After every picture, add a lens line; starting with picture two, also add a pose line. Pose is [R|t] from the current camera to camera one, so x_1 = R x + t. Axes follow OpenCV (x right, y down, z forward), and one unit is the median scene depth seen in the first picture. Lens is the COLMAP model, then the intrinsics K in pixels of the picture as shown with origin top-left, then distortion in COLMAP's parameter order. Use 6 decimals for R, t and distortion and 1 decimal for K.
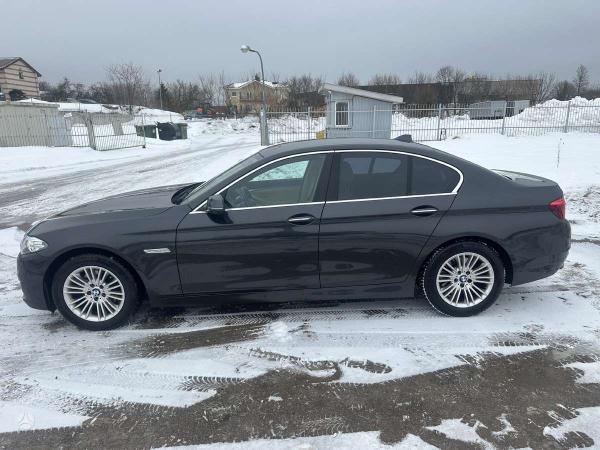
lens RADIAL K [[429.3, 0, 300.0], [0, 429.3, 225.0], [0, 0, 1]] dist [0.064938, -0.082924]
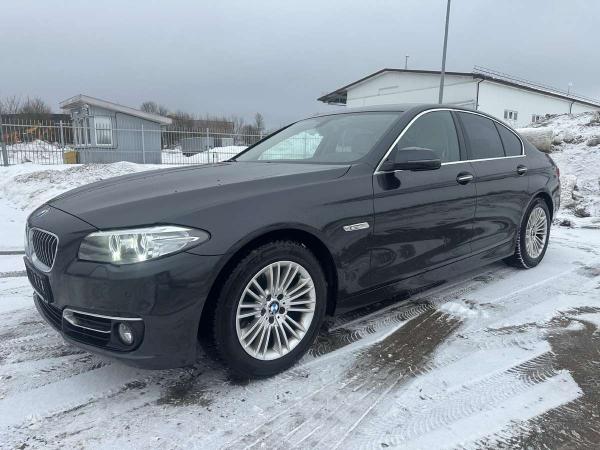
lens RADIAL K [[429.3, 0, 300.0], [0, 429.3, 225.0], [0, 0, 1]] dist [0.064938, -0.082924]
pose [[0.772940, -0.078786, 0.629569, -0.829693], [0.132468, 0.990432, -0.038690, 0.071208], [-0.620497, 0.113302, 0.775981, 0.522395]]
